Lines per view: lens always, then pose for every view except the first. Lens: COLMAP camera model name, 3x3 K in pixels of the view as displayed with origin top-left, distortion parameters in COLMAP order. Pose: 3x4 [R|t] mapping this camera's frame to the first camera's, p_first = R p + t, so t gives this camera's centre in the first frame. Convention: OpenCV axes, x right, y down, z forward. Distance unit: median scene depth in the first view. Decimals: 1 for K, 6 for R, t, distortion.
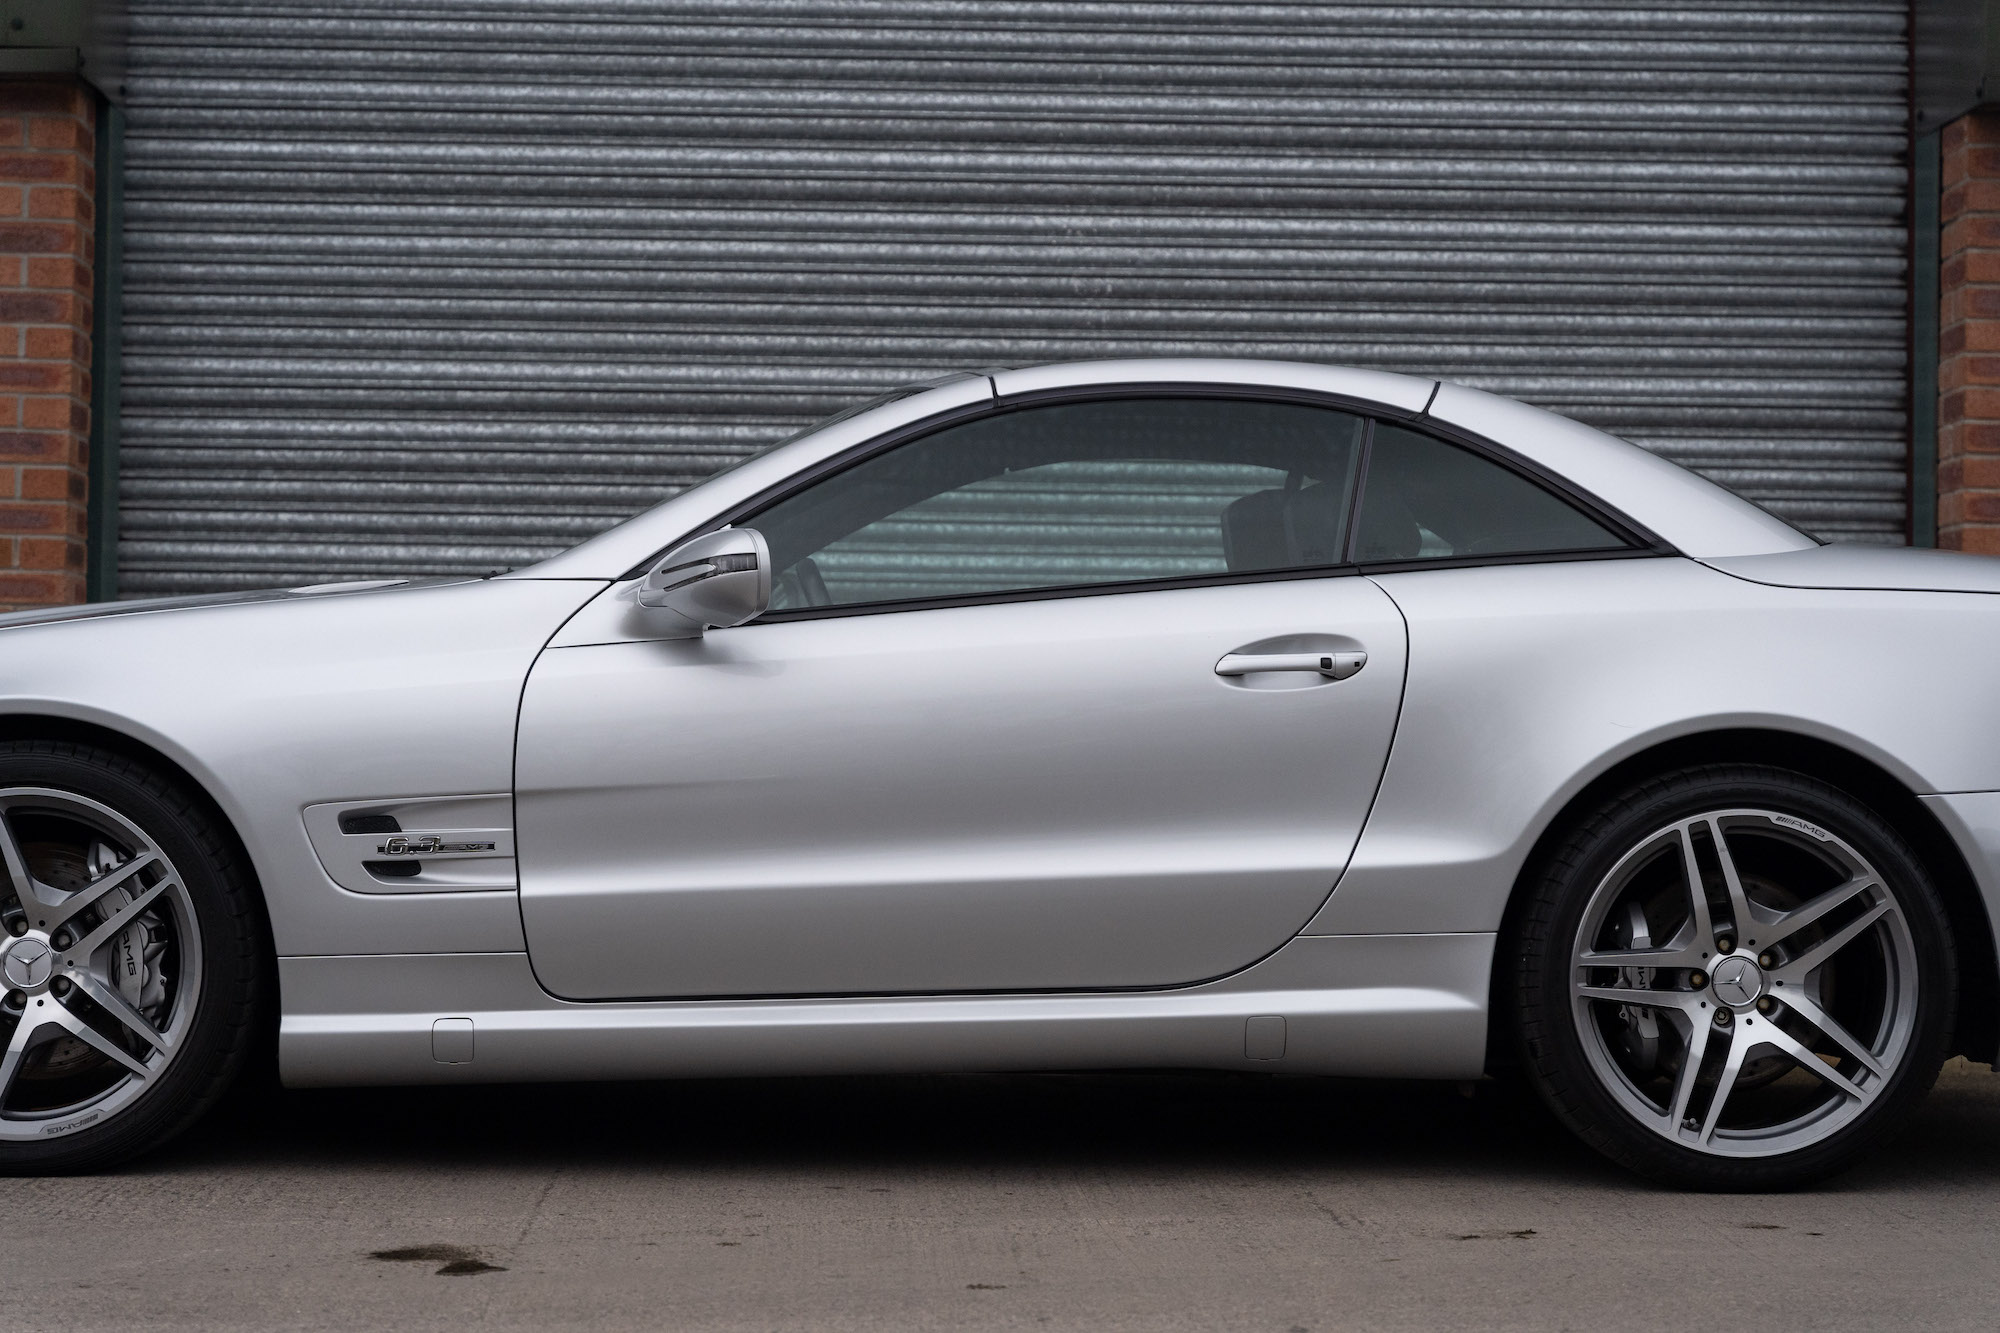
lens RADIAL K [[3941.0, 0, 990.1], [0, 3941.0, 662.4], [0, 0, 1]] dist [0.056090, 0.005639]
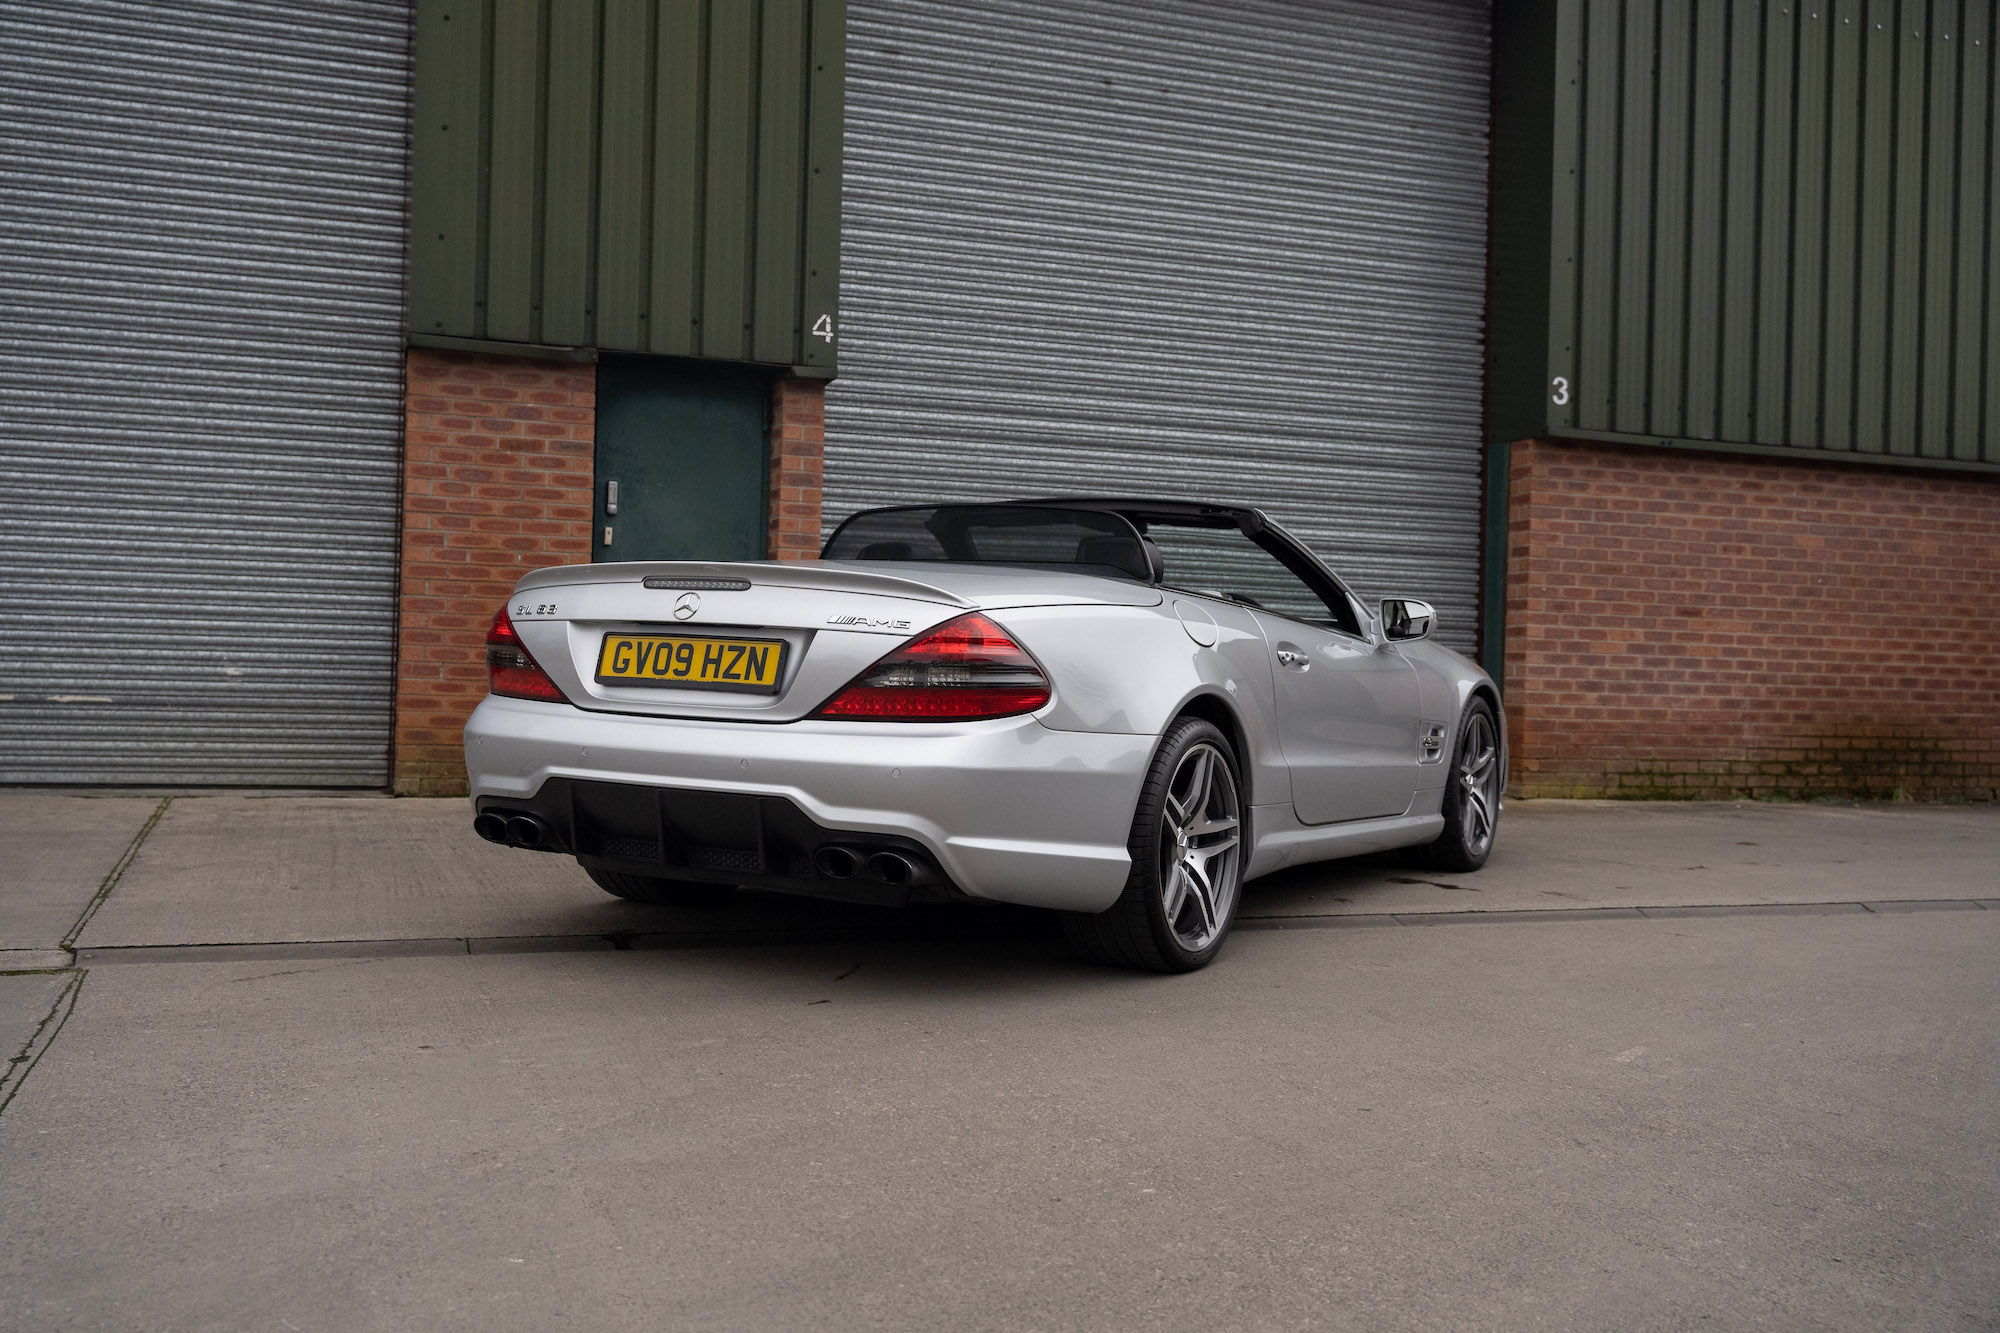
lens RADIAL K [[1943.5, 0, 996.7], [0, 1943.5, 661.4], [0, 0, 1]] dist [0.004525, 0.001723]
pose [[0.947201, 0.015872, 0.320247, -0.464149], [-0.023953, 0.999486, 0.021310, -0.011713], [-0.319744, -0.027856, 0.947094, -0.086055]]
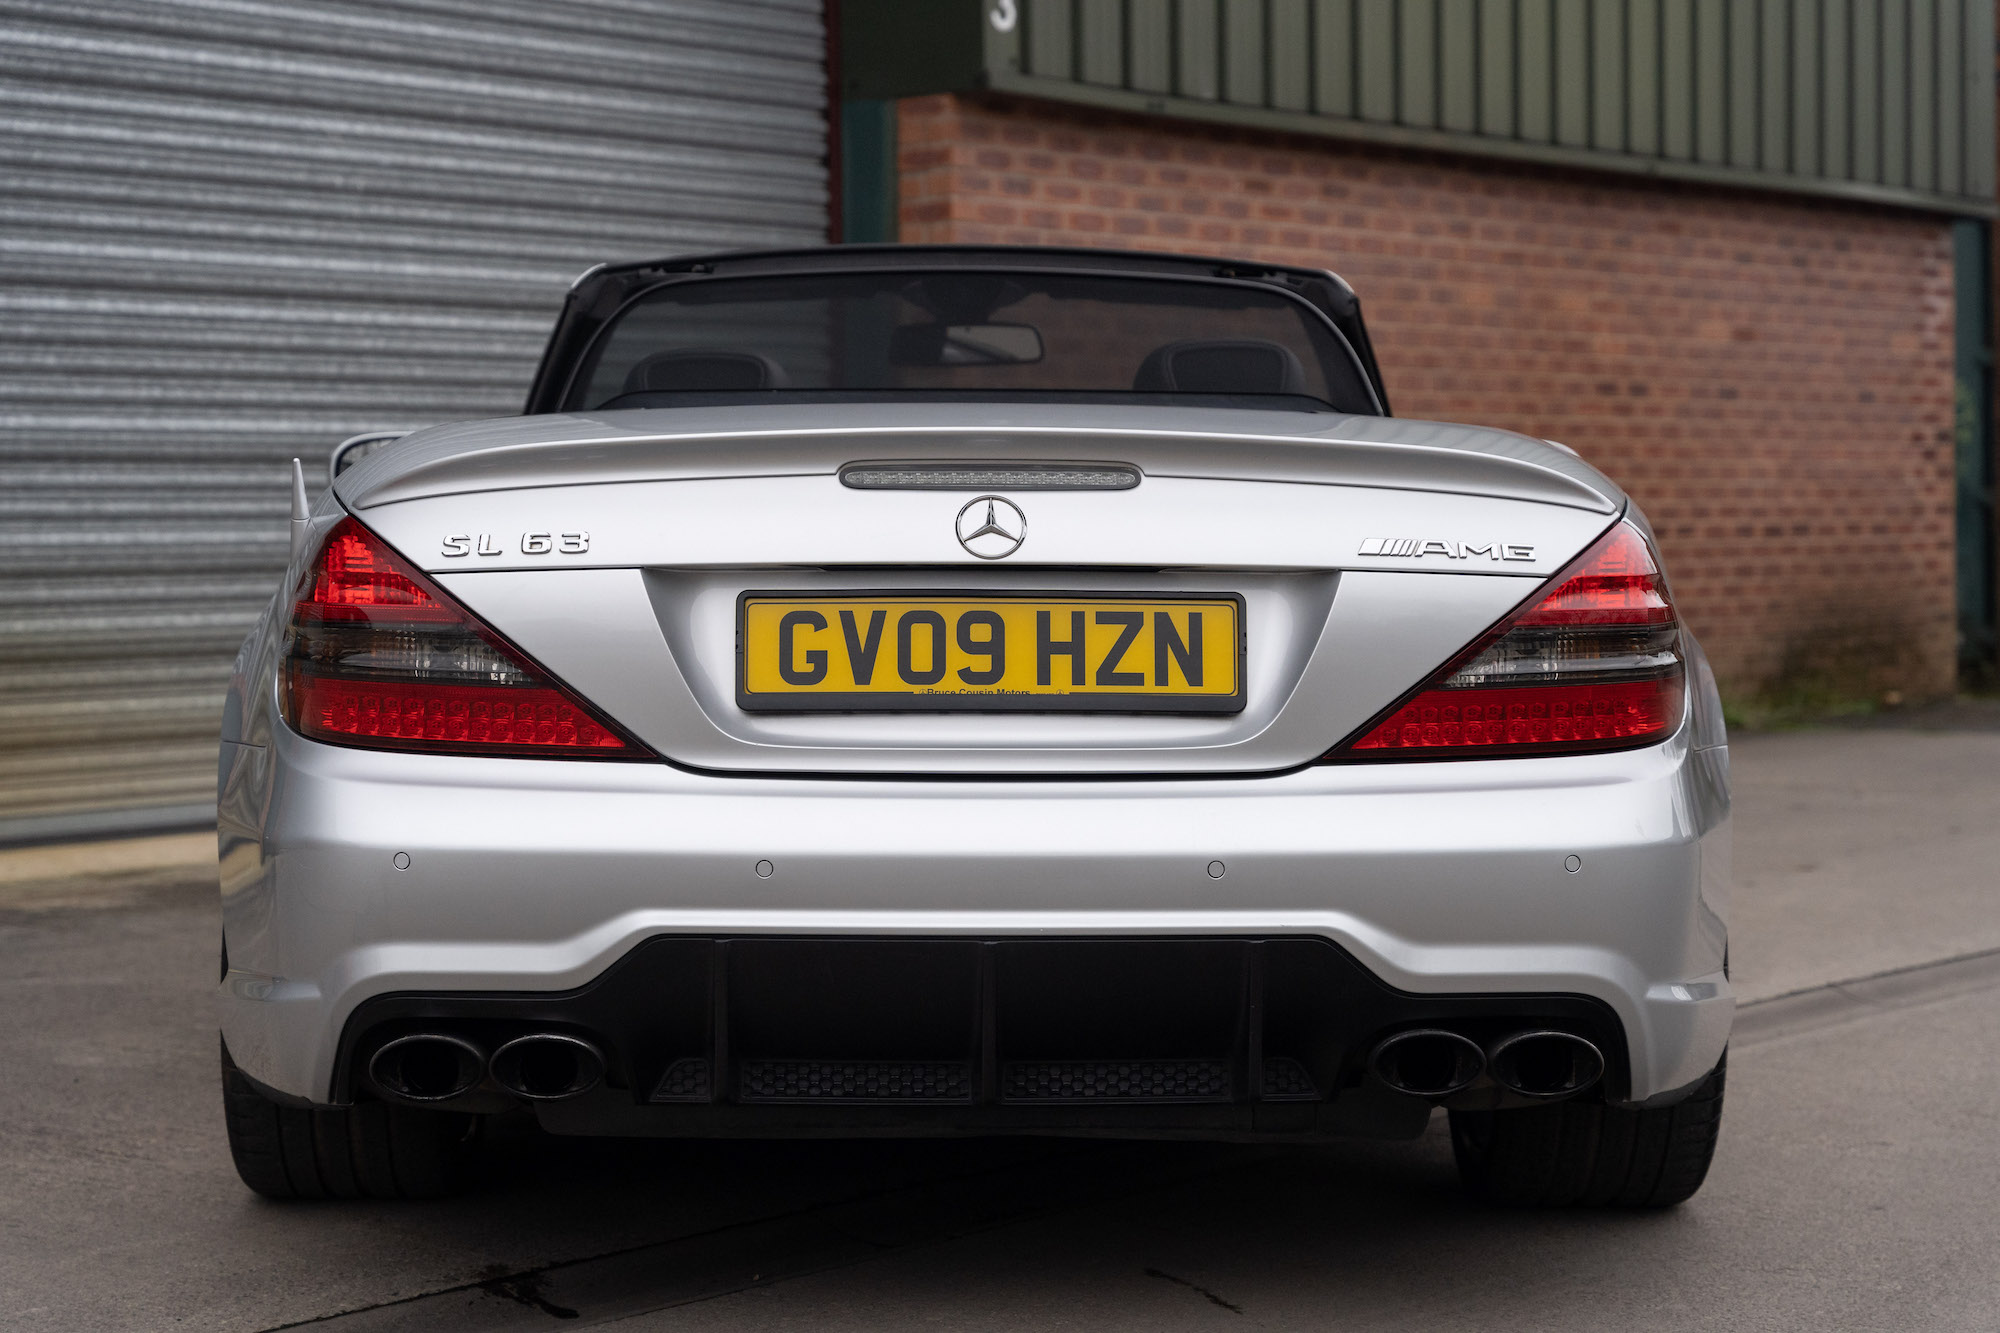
lens RADIAL K [[3944.0, 0, 1016.7], [0, 3944.0, 640.7], [0, 0, 1]] dist [0.041781, 0.095227]
pose [[0.646926, -0.041012, 0.761449, -0.721586], [0.000870, 0.998592, 0.053045, -0.024326], [-0.762552, -0.033654, 0.646051, 0.115696]]
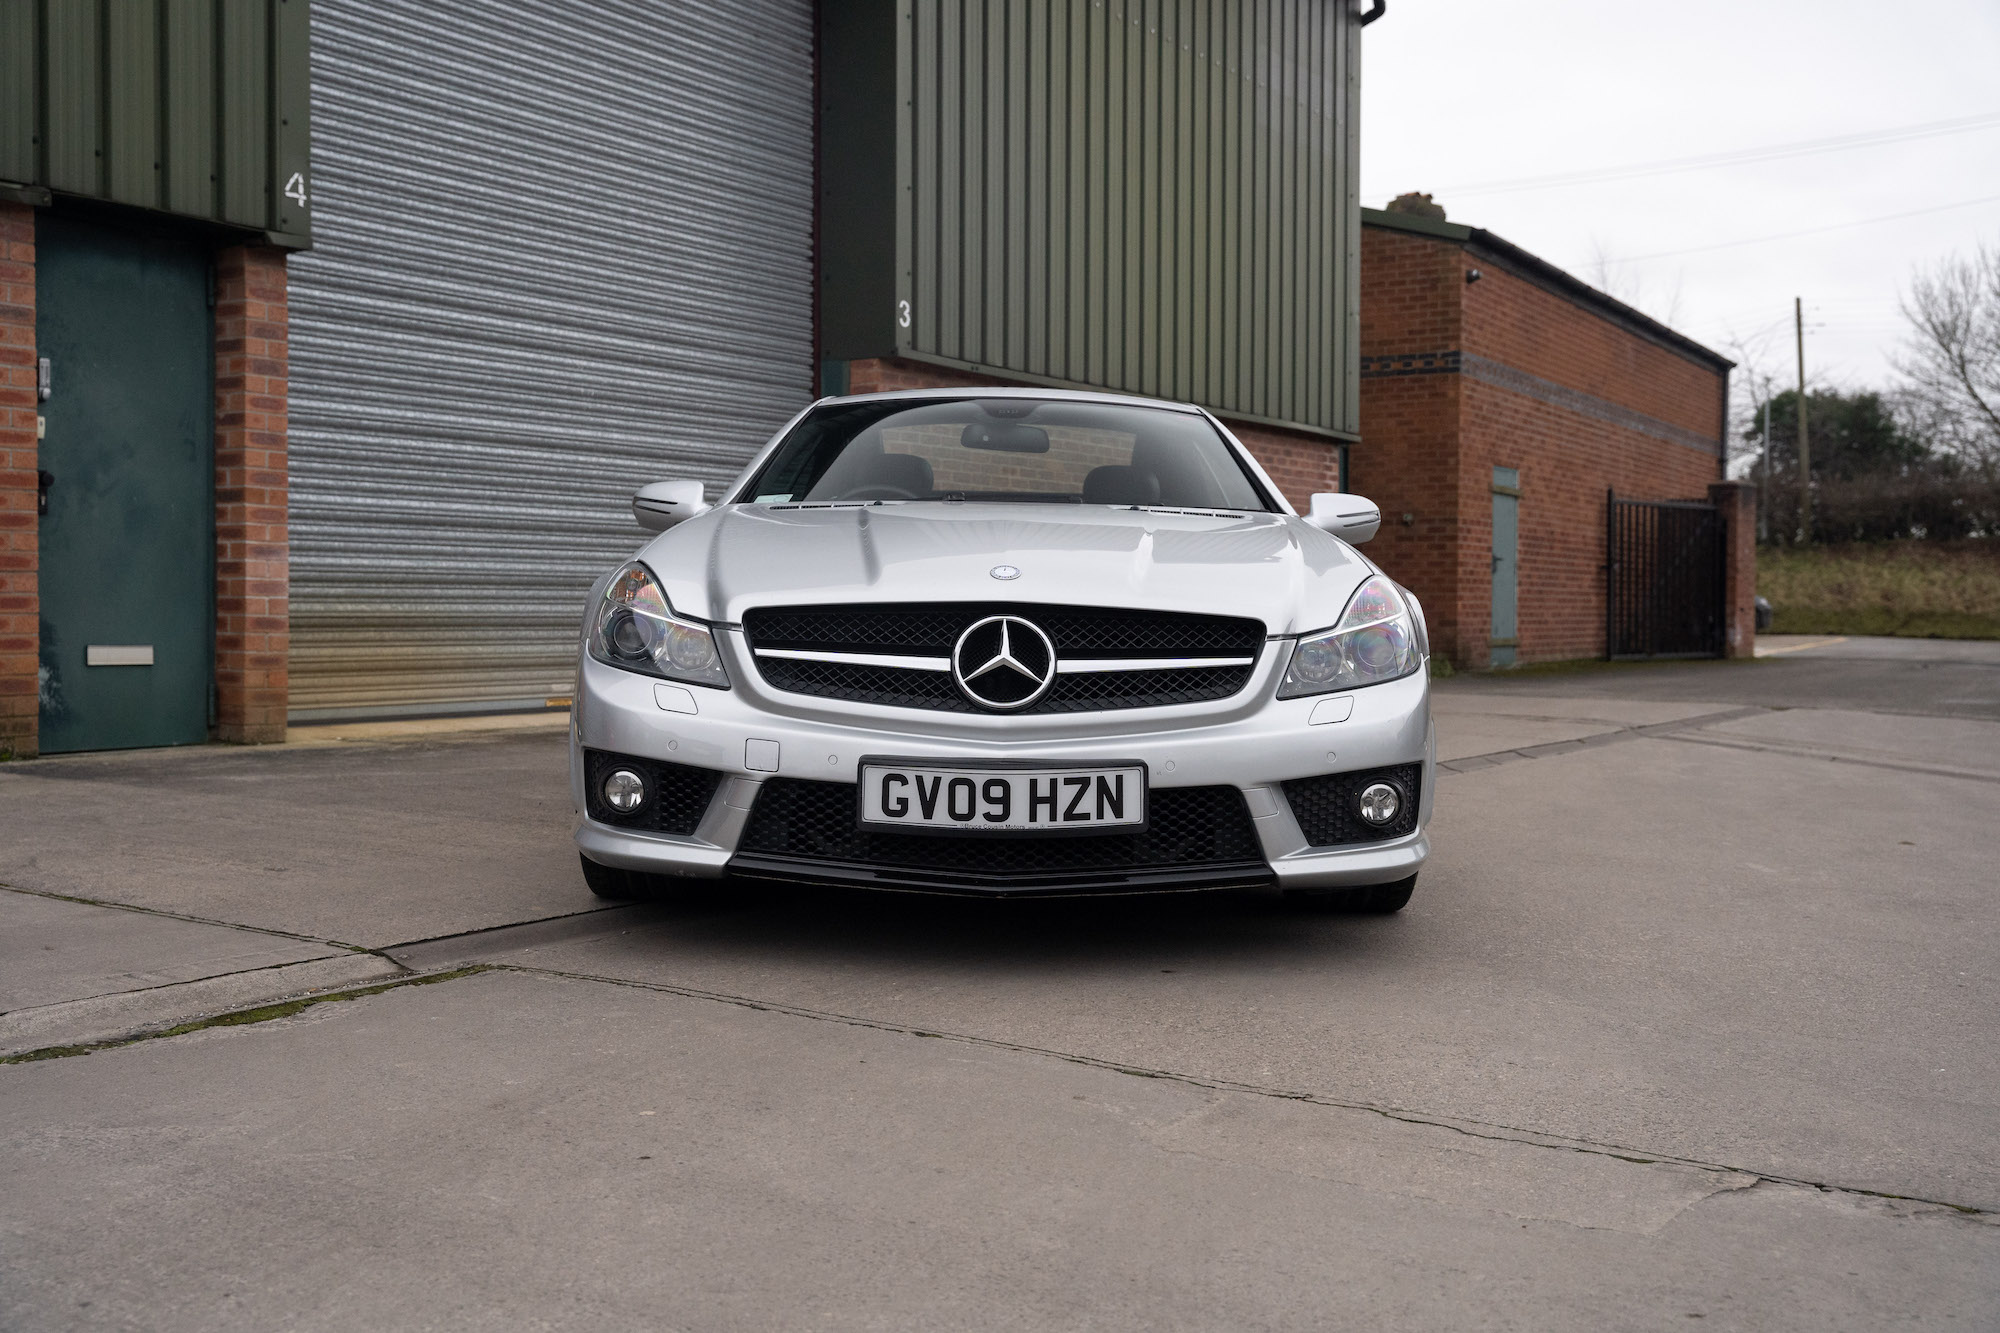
lens RADIAL K [[2050.3, 0, 1007.3], [0, 2050.3, 662.2], [0, 0, 1]] dist [0.000791, 0.019060]
pose [[0.567717, -0.028940, 0.822715, -0.810602], [-0.018731, 0.998669, 0.048055, -0.001754], [-0.823011, -0.042692, 0.566419, 0.129674]]
